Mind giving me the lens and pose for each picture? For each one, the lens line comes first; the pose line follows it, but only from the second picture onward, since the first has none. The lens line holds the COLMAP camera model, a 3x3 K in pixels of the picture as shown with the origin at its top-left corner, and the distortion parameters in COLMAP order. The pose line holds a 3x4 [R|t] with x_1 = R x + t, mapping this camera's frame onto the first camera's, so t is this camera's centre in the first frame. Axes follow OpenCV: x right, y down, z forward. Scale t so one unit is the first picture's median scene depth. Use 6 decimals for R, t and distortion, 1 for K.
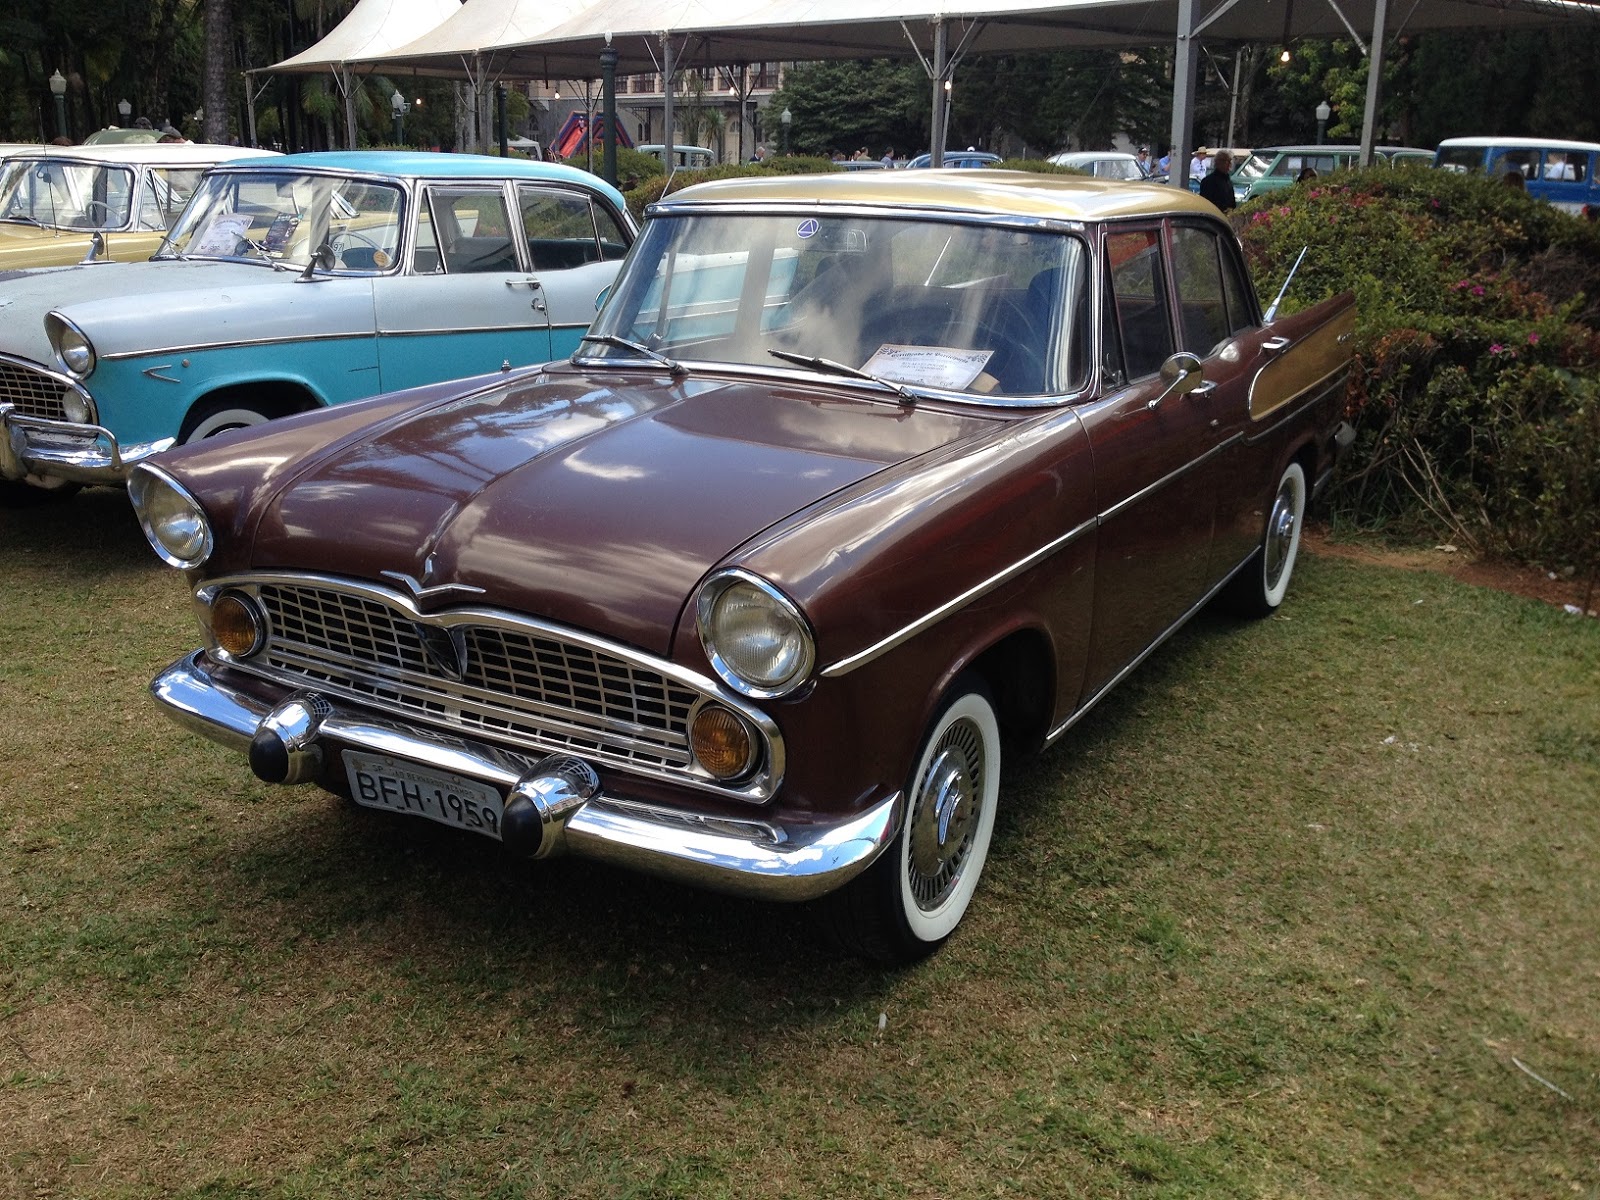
lens RADIAL K [[1505.8, 0, 795.6], [0, 1505.8, 612.0], [0, 0, 1]] dist [0.014468, 0.000000]
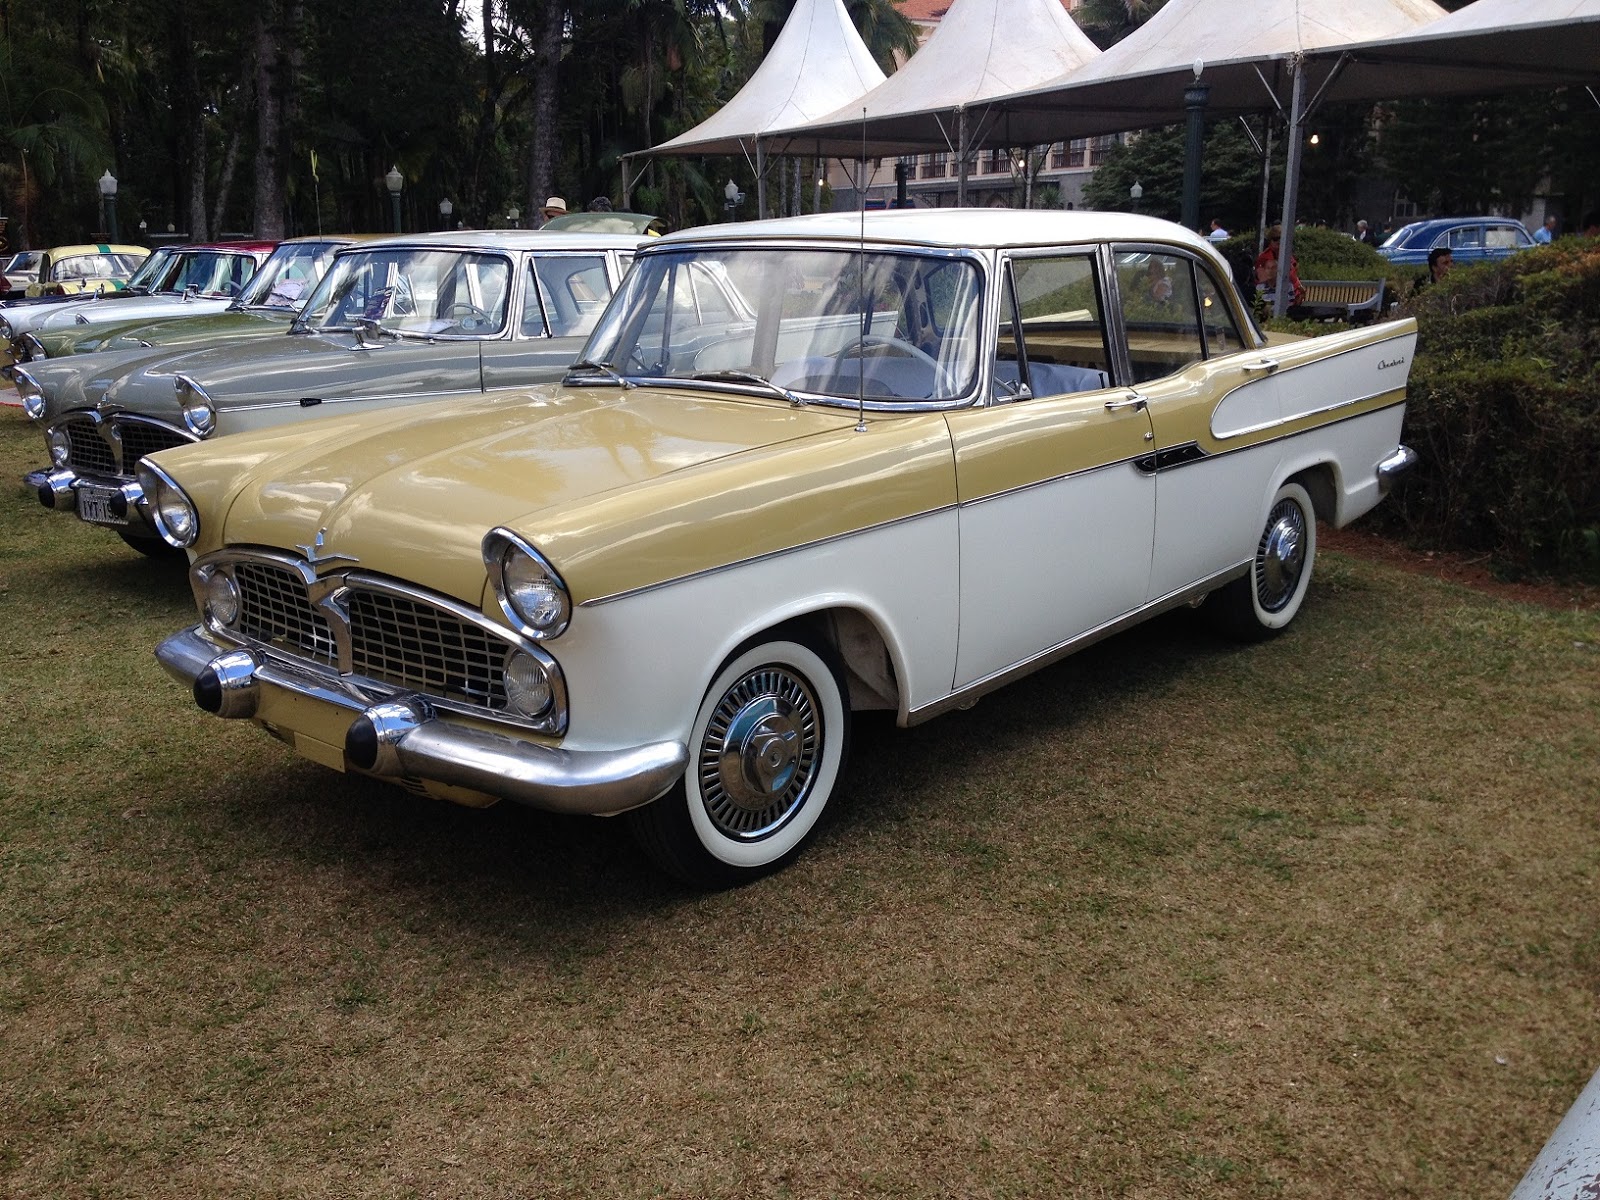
lens RADIAL K [[1505.8, 0, 800.0], [0, 1505.8, 592.4], [0, 0, 1]] dist [0.014468, 0.000000]
pose [[0.988482, 0.004104, -0.151282, -0.898069], [-0.014020, 0.997817, -0.064537, -0.358594], [0.150687, 0.065914, 0.986382, 1.215223]]
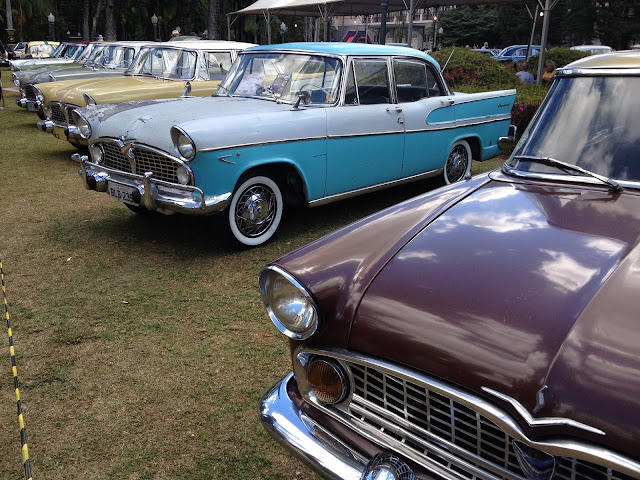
lens RADIAL K [[602.3, 0, 318.8], [0, 602.3, 240.2], [0, 0, 1]] dist [0.014468, 0.000000]
pose [[0.984091, 0.052007, -0.169880, -0.211976], [-0.049675, 0.998604, 0.017954, -0.092294], [0.170577, -0.009230, 0.985301, 0.338967]]
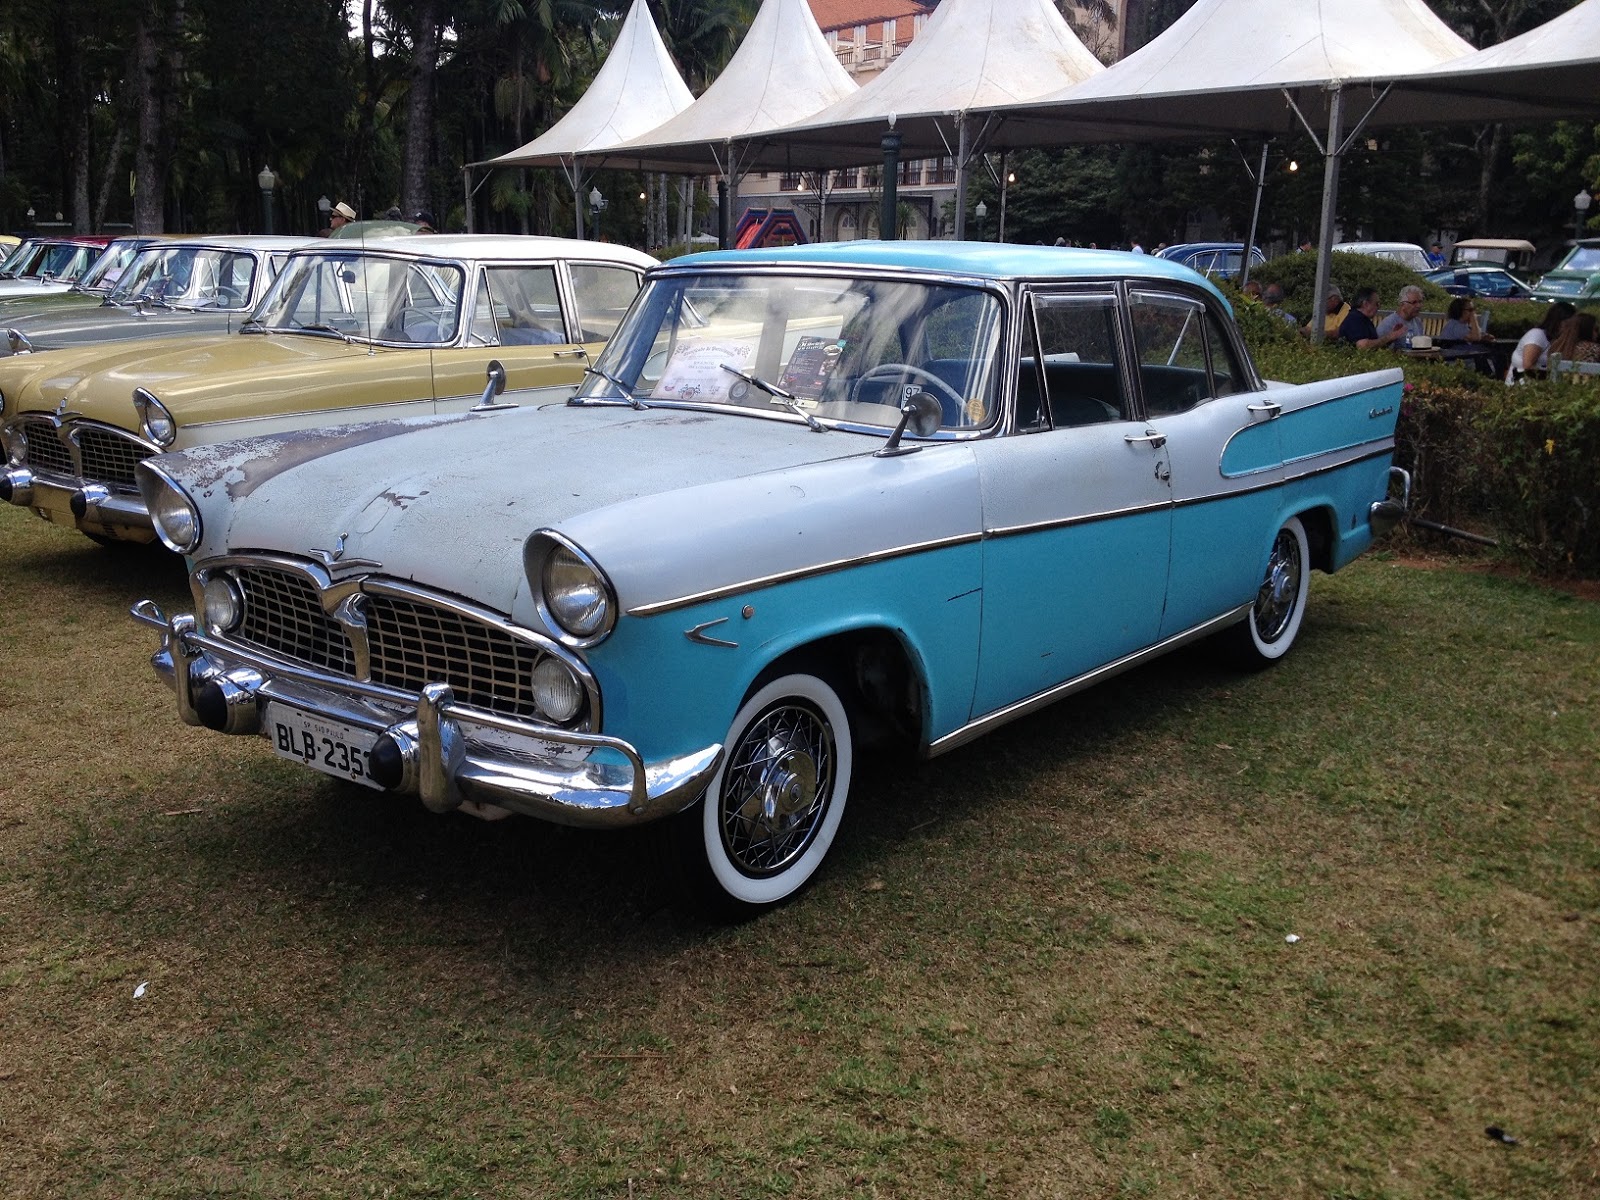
lens RADIAL K [[1505.8, 0, 797.2], [0, 1505.8, 594.0], [0, 0, 1]] dist [0.014468, 0.000000]
pose [[0.995662, 0.017188, -0.091445, -0.415941], [-0.023531, 0.997357, -0.068748, -0.165371], [0.090021, 0.070601, 0.993434, 0.561635]]
